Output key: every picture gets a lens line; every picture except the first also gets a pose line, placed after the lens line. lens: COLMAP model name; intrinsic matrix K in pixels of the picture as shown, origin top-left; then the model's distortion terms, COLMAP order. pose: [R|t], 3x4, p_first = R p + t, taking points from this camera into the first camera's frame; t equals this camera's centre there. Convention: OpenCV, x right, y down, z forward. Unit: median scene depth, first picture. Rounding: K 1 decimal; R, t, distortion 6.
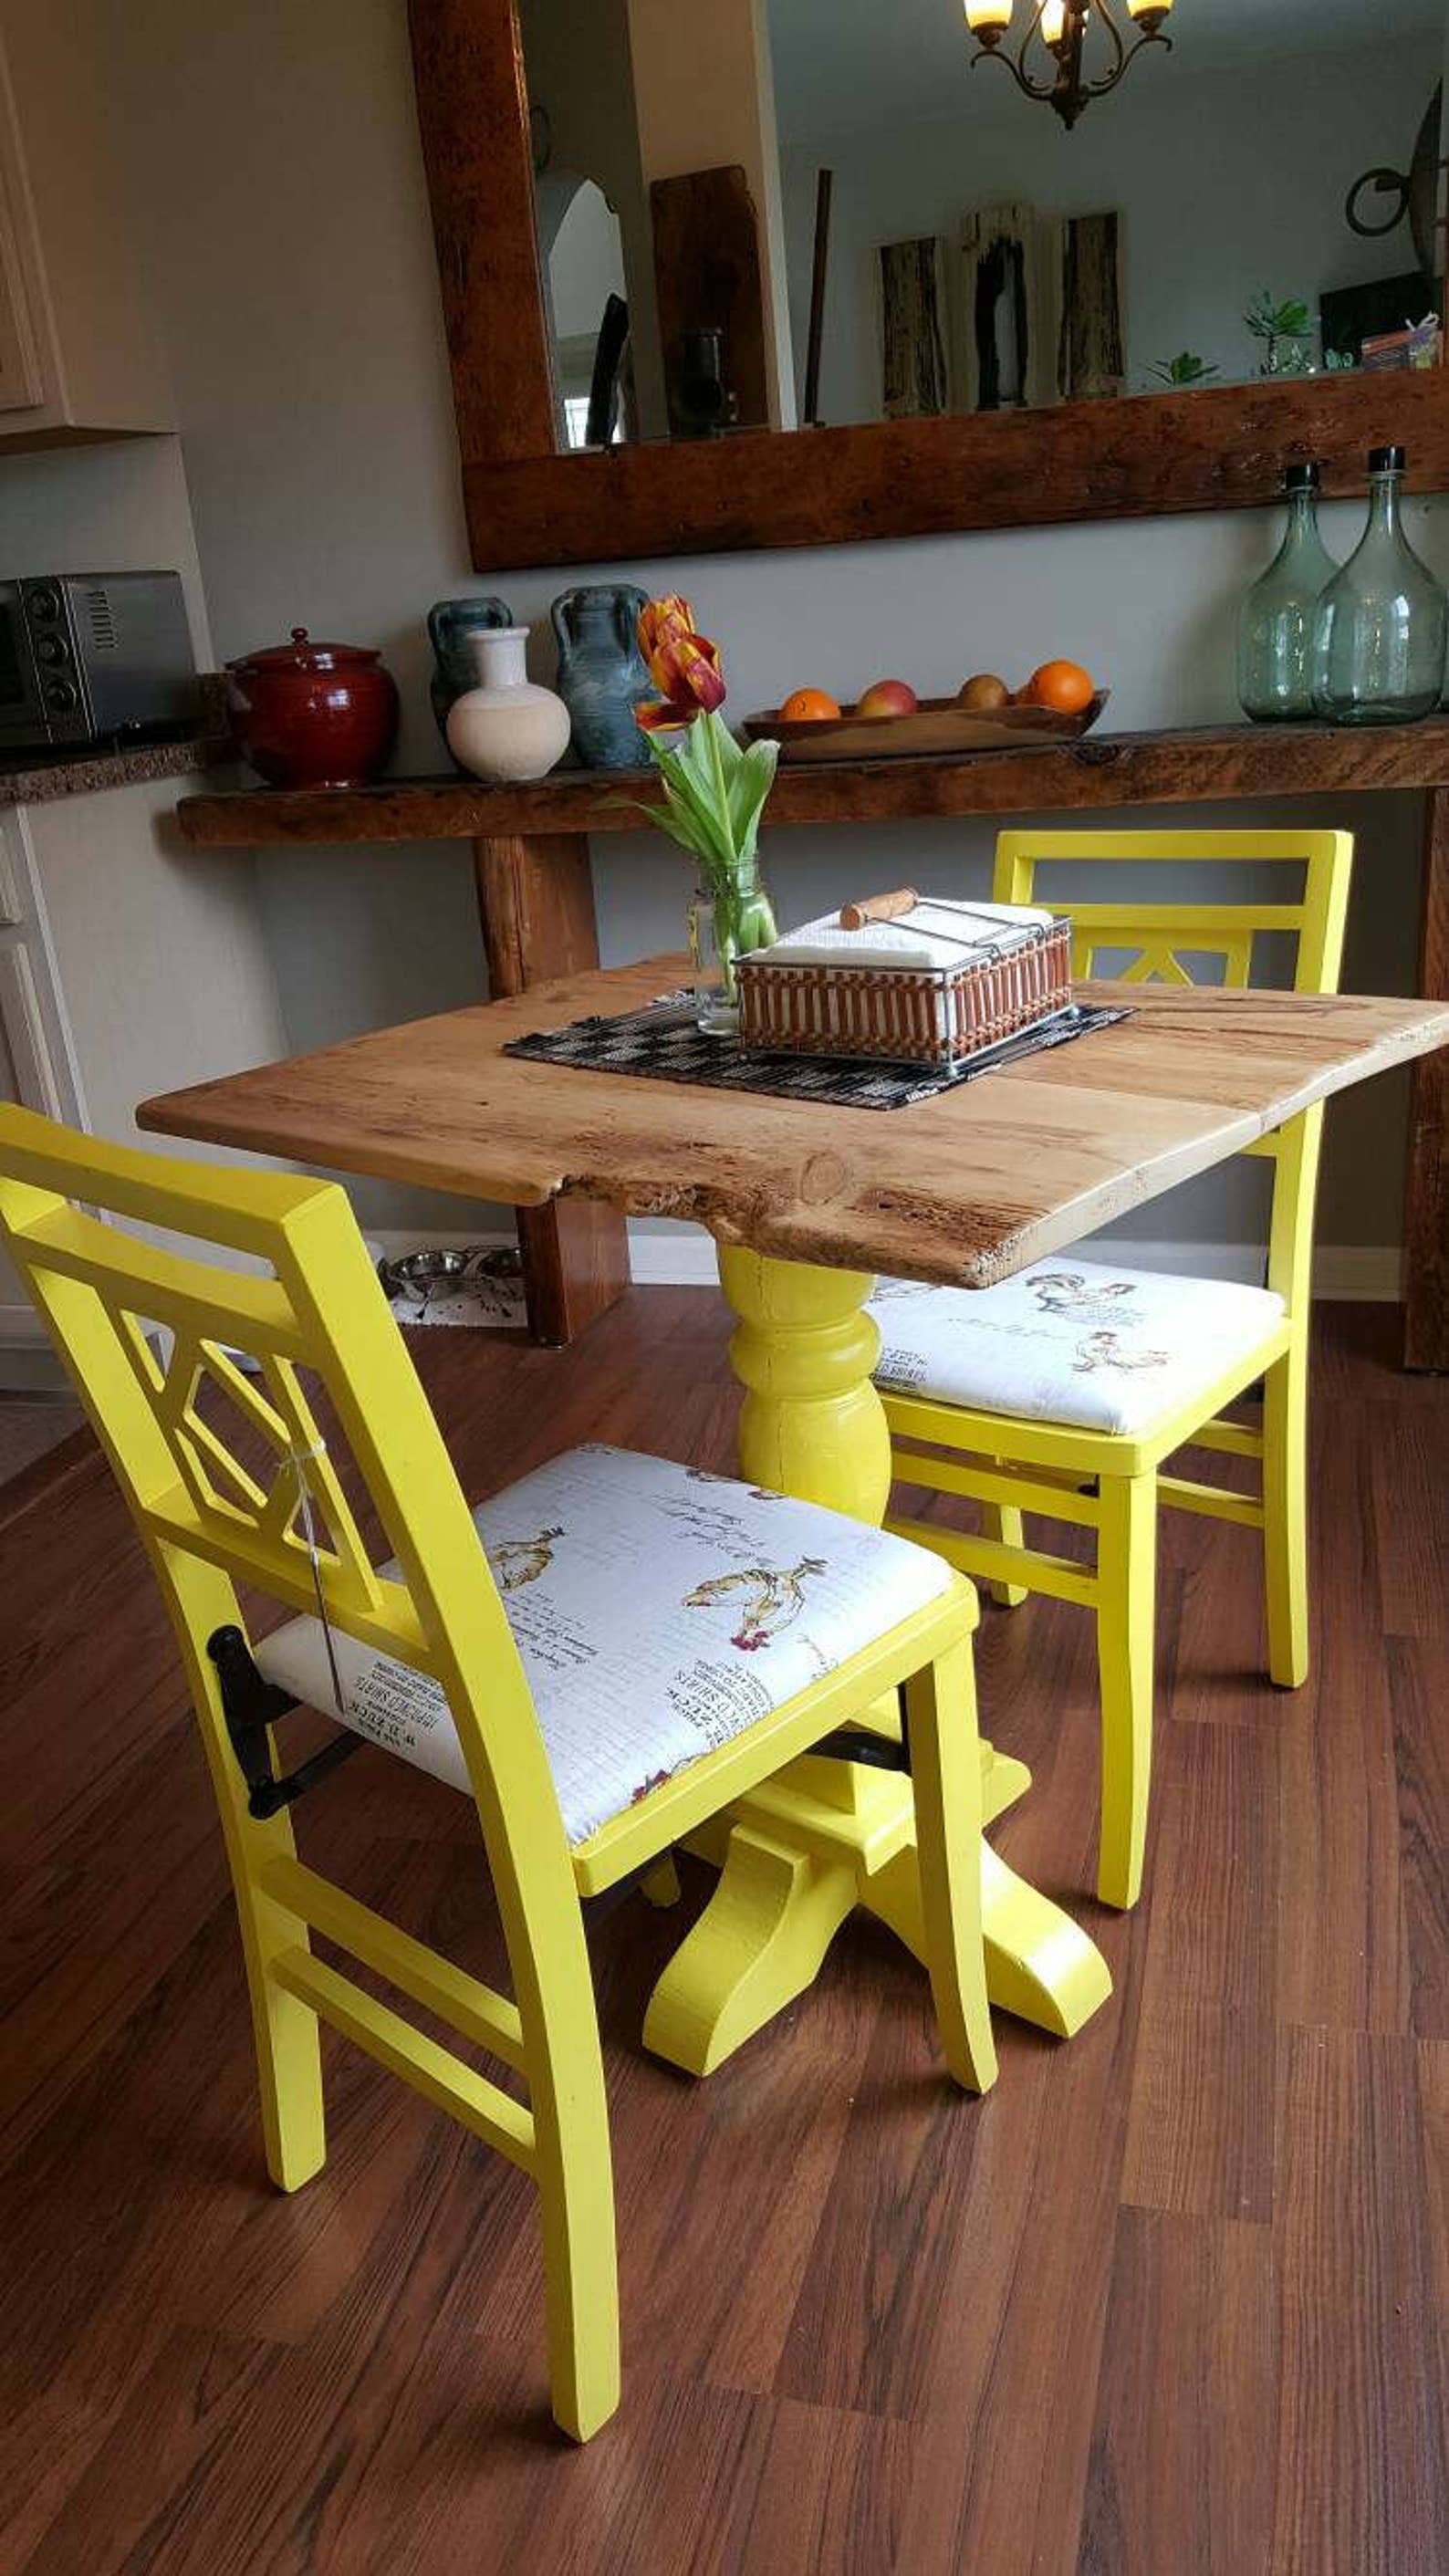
lens RADIAL K [[1925.7, 0, 685.4], [0, 1925.7, 1286.4], [0, 0, 1]] dist [0.046040, -0.106844]
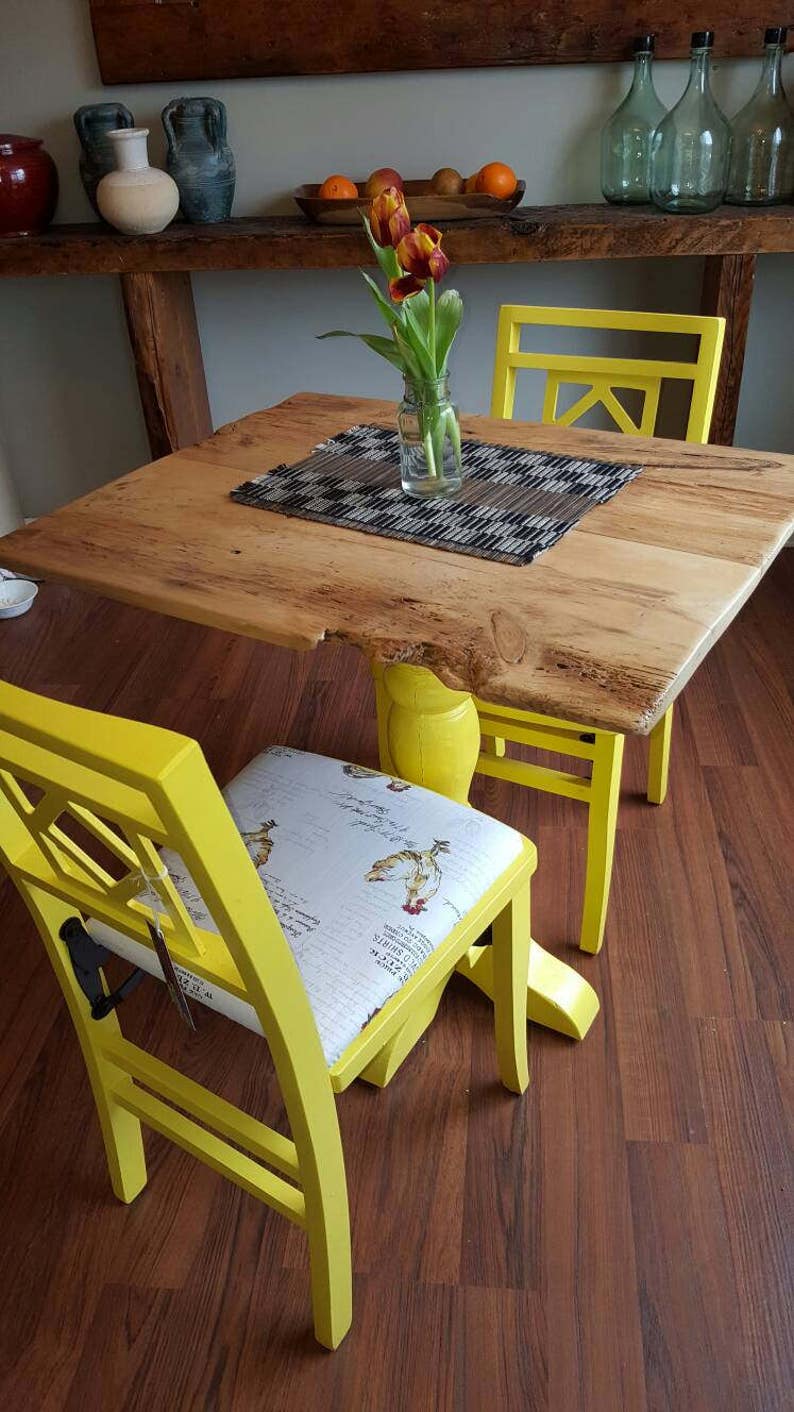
lens RADIAL K [[1058.0, 0, 397.0], [0, 1058.0, 706.0], [0, 0, 1]] dist [0.039090, -0.100688]
pose [[0.982478, -0.071622, 0.172065, -0.103951], [0.033159, 0.975657, 0.216780, -0.119299], [-0.183403, -0.207277, 0.960937, 0.126362]]
